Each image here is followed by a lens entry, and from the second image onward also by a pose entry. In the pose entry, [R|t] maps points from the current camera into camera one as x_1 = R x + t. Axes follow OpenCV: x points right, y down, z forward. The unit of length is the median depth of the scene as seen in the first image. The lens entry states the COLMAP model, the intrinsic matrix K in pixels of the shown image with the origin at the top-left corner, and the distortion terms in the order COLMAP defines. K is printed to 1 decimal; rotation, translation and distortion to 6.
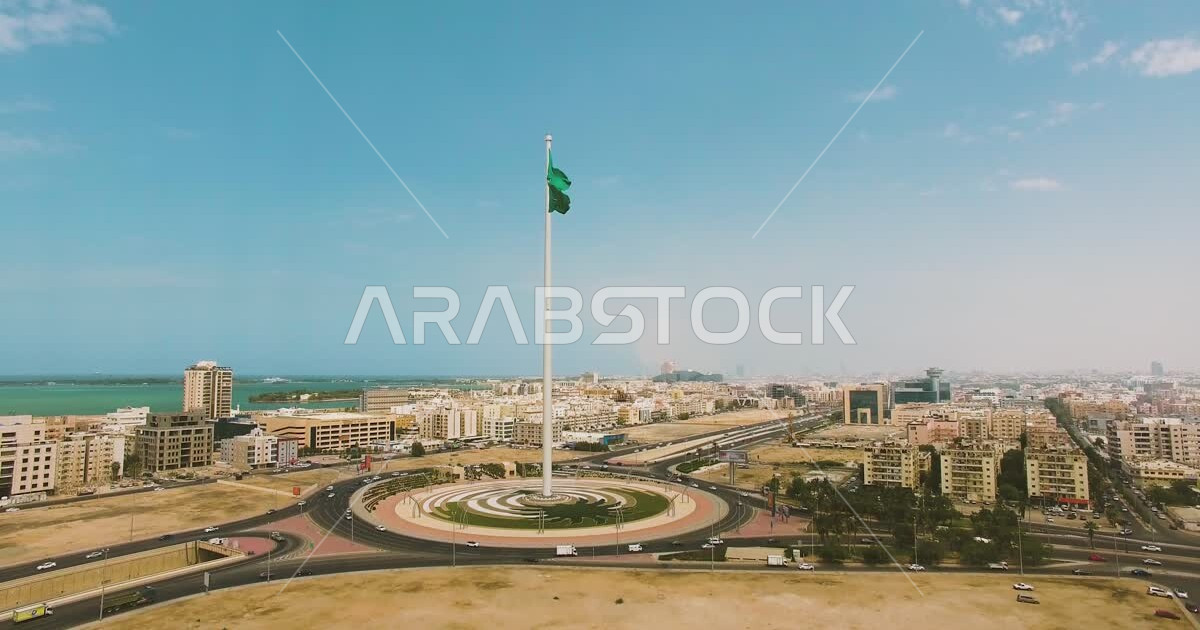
lens RADIAL K [[682.6, 0, 600.0], [0, 682.6, 315.0], [0, 0, 1]] dist [-0.126708, 0.094675]
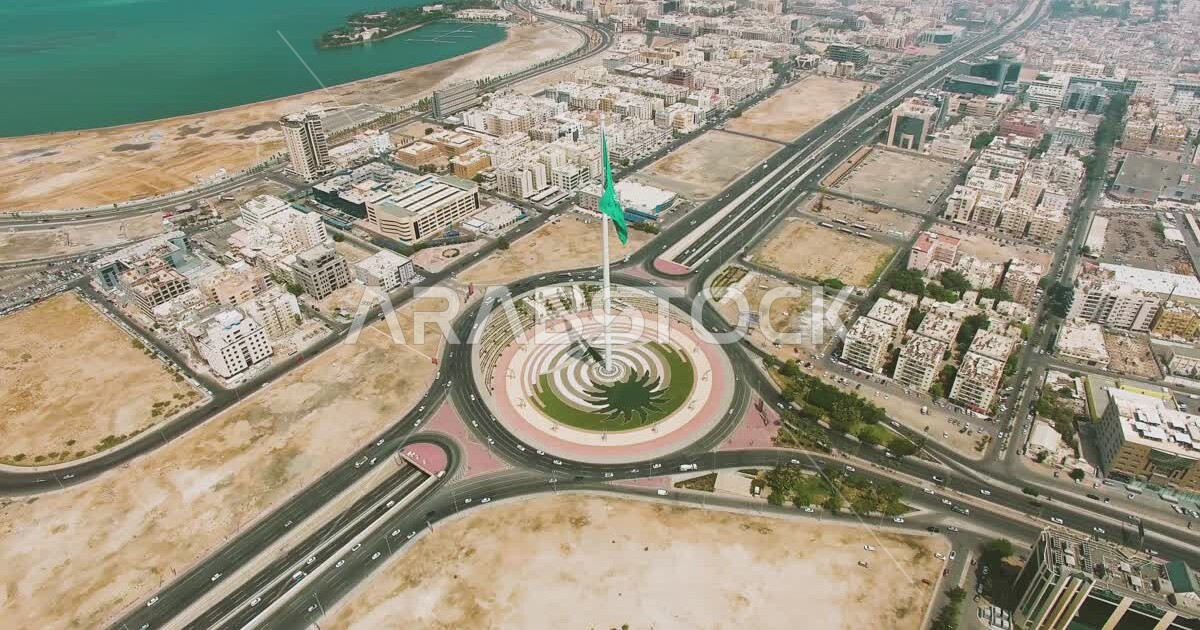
lens RADIAL K [[682.6, 0, 600.0], [0, 682.6, 315.0], [0, 0, 1]] dist [-0.126708, 0.094675]
pose [[0.996089, 0.031226, -0.082654, 0.016053], [0.029377, 0.765205, 0.643117, -0.600013], [0.083329, -0.643029, 0.761295, -0.022238]]
